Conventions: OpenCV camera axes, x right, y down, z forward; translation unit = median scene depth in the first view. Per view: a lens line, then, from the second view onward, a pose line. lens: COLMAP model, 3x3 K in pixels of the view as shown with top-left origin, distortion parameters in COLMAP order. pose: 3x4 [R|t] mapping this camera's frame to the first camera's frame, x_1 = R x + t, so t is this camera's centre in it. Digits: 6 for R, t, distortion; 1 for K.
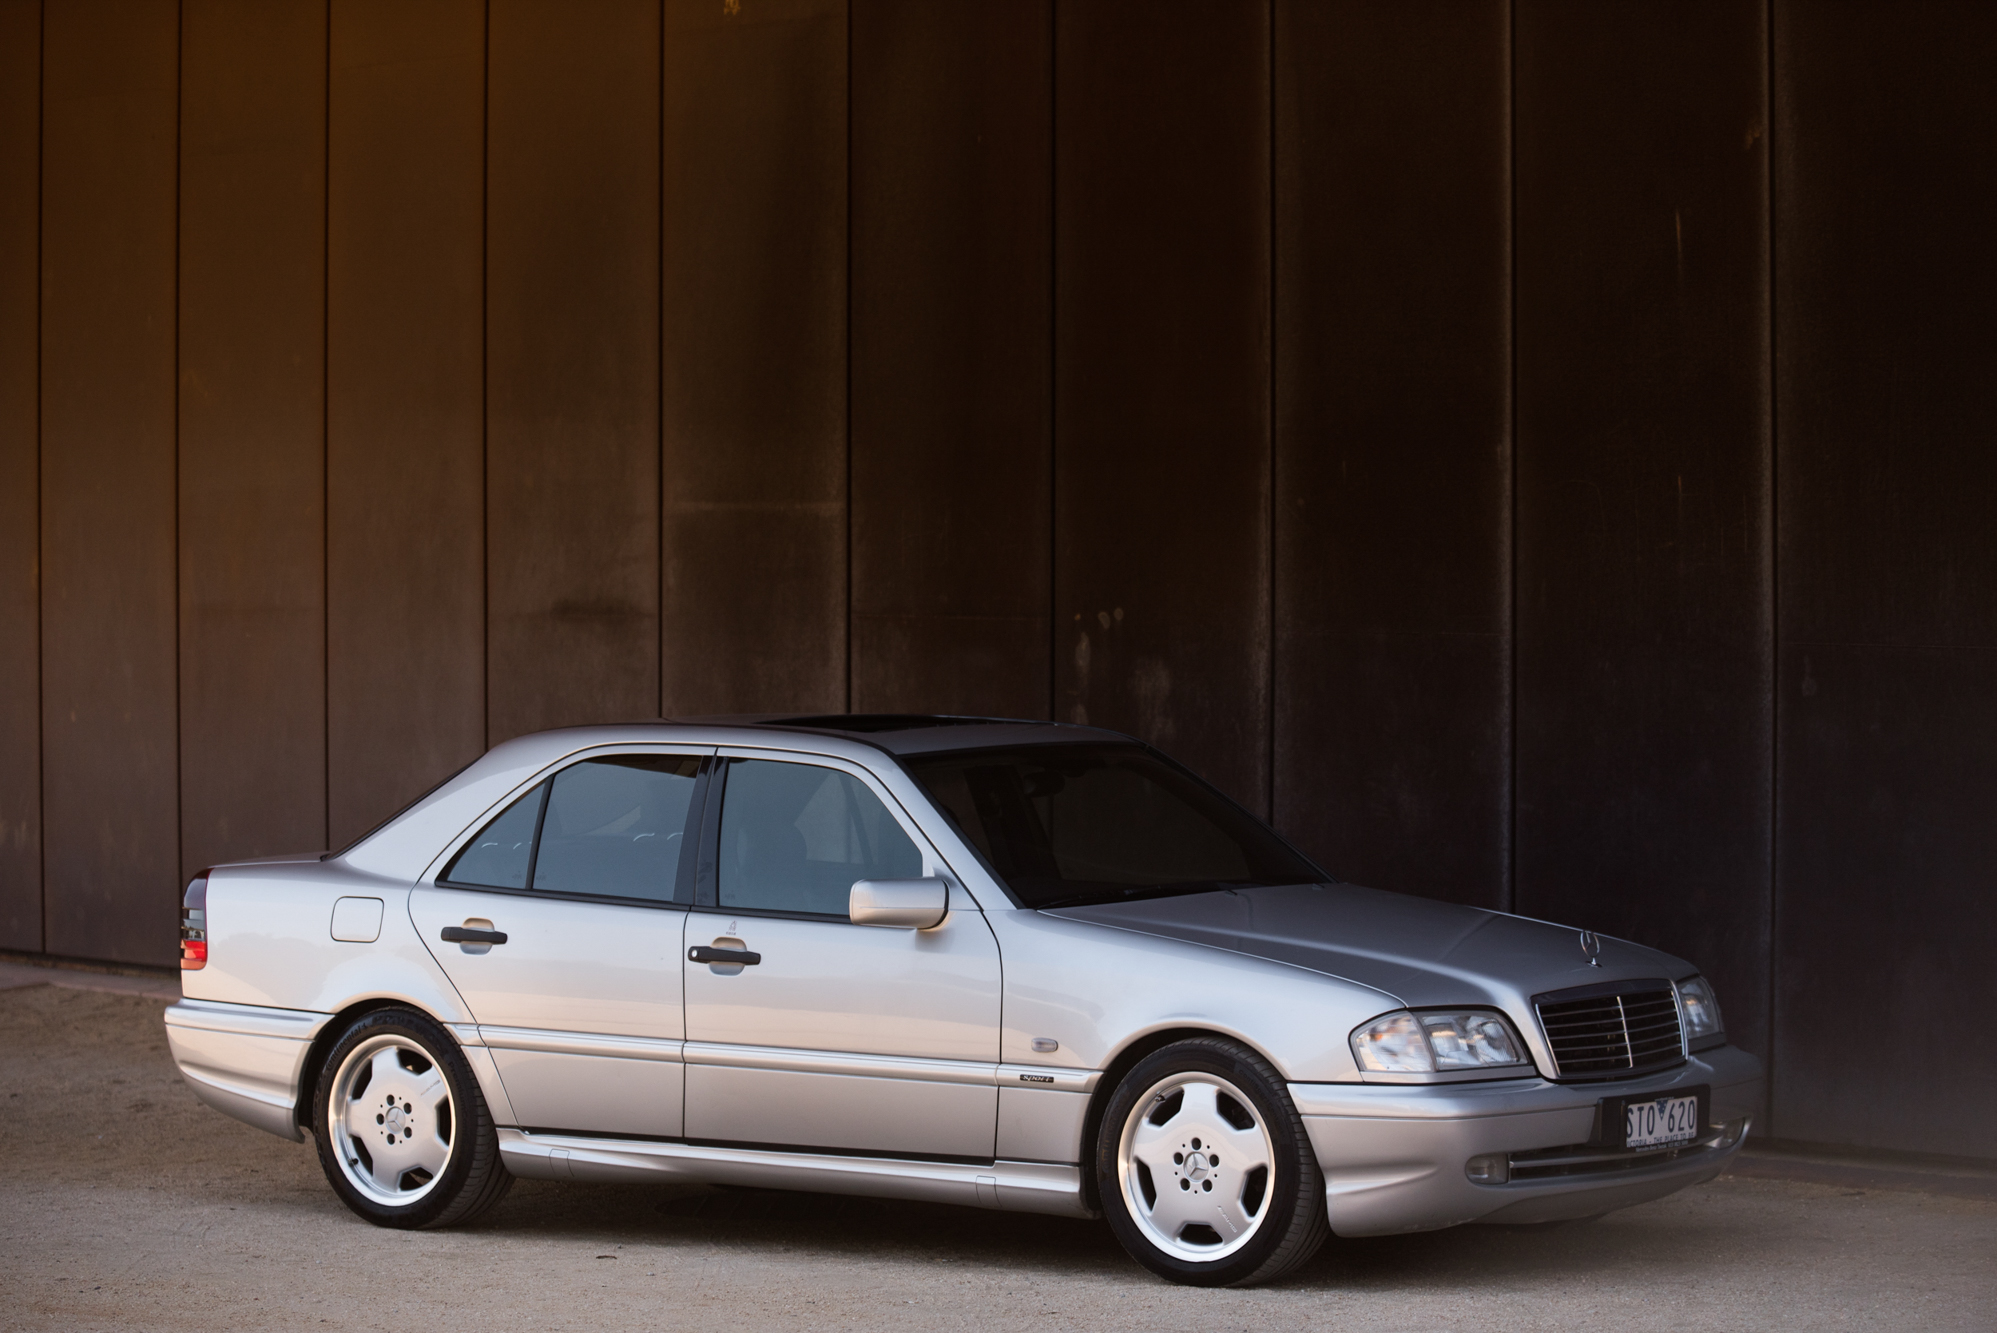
lens RADIAL K [[6282.5, 0, 998.5], [0, 6282.5, 666.5], [0, 0, 1]] dist [-0.450354, -0.342952]
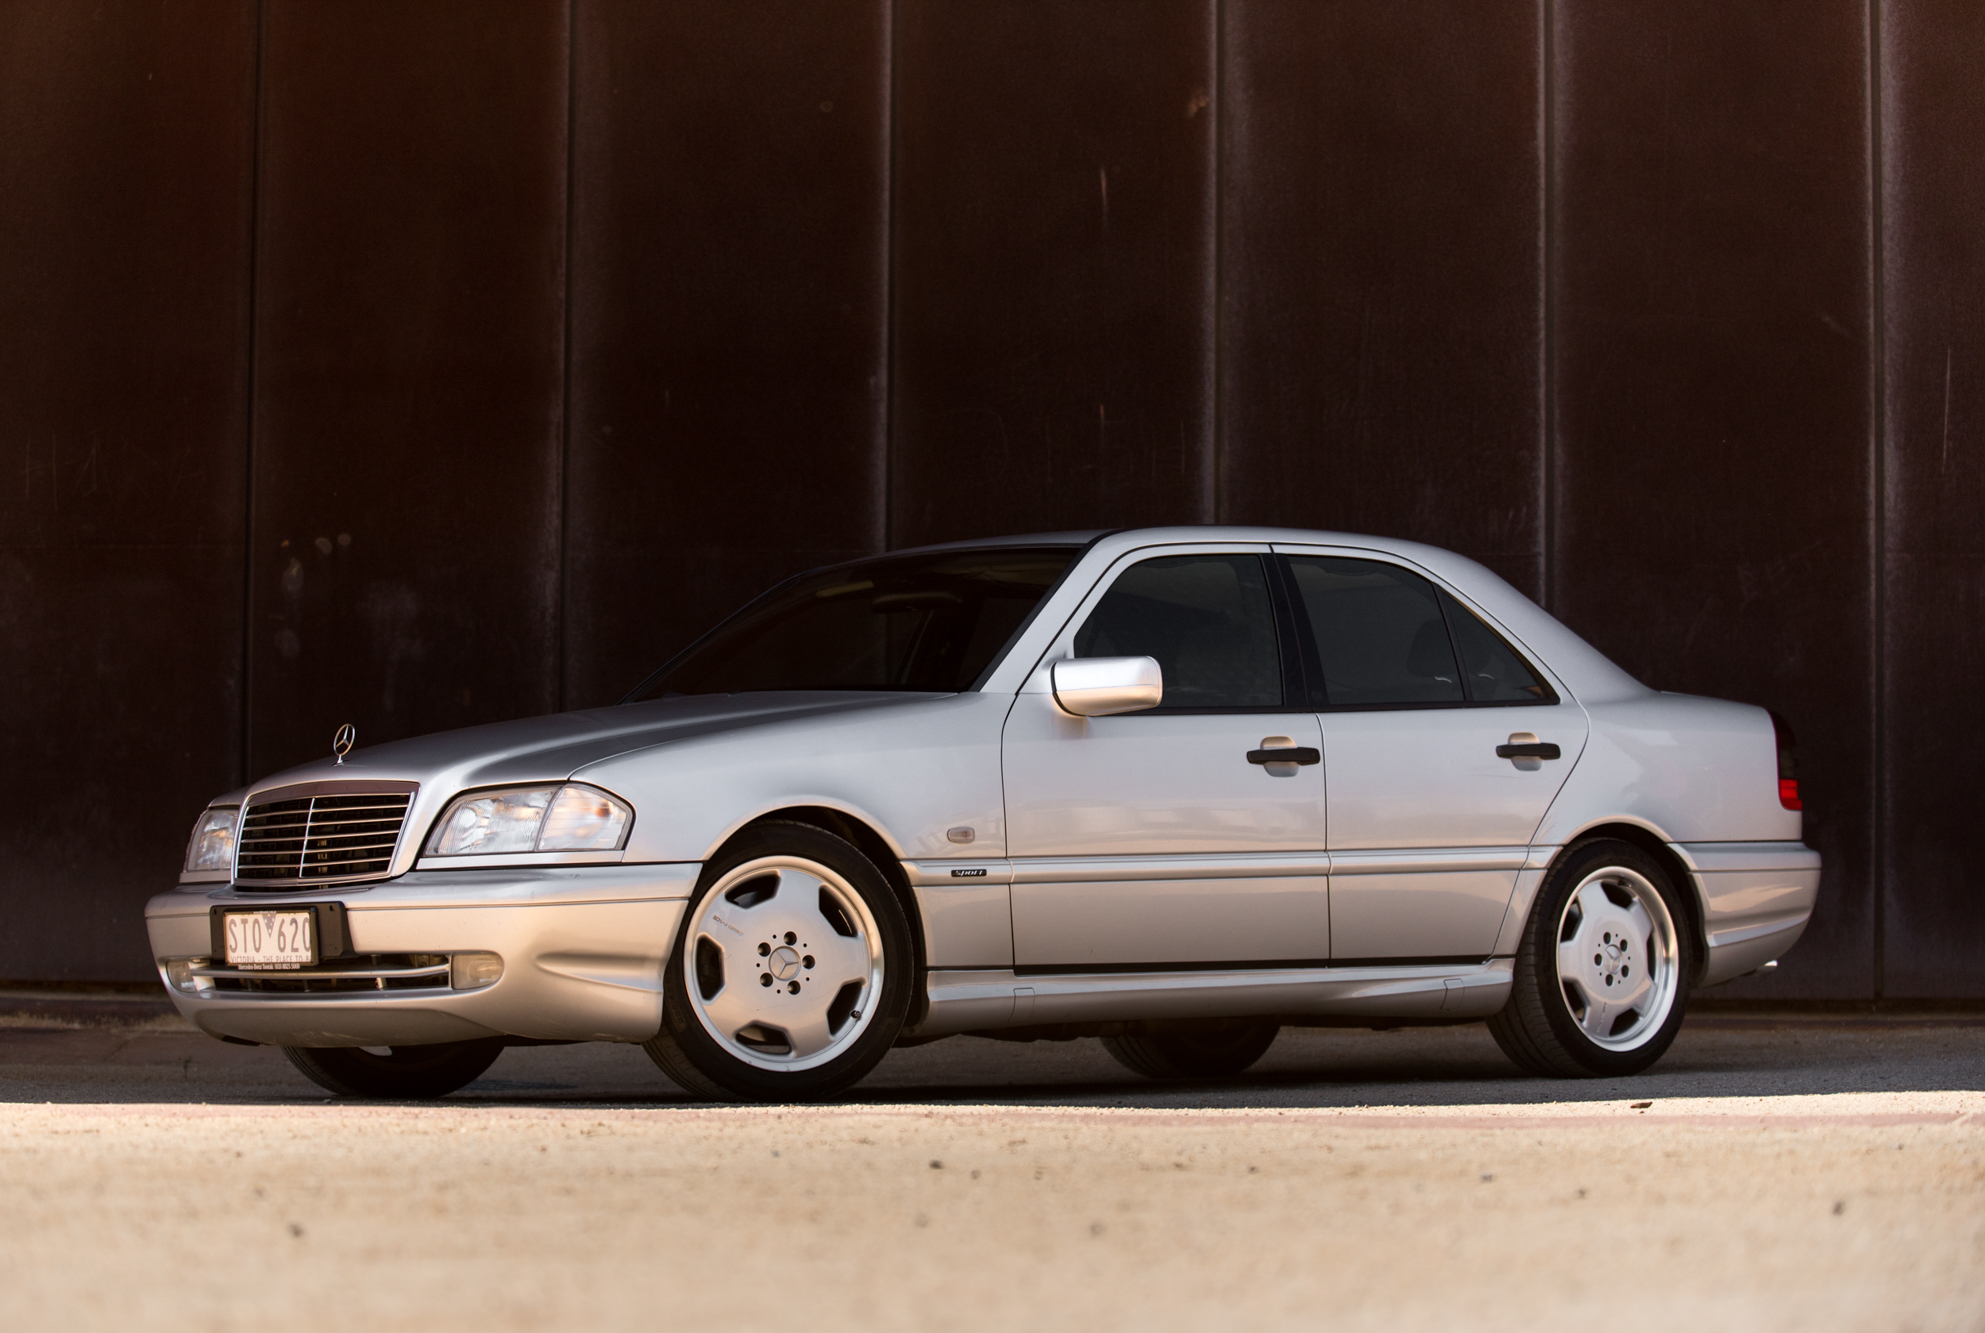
lens RADIAL K [[4930.1, 0, 992.5], [0, 4930.1, 666.5], [0, 0, 1]] dist [-0.297315, -0.160714]
pose [[0.703315, 0.034696, 0.710031, -0.511126], [0.011295, 0.998137, -0.059963, 0.066361], [-0.710789, 0.050193, 0.701612, 0.389722]]
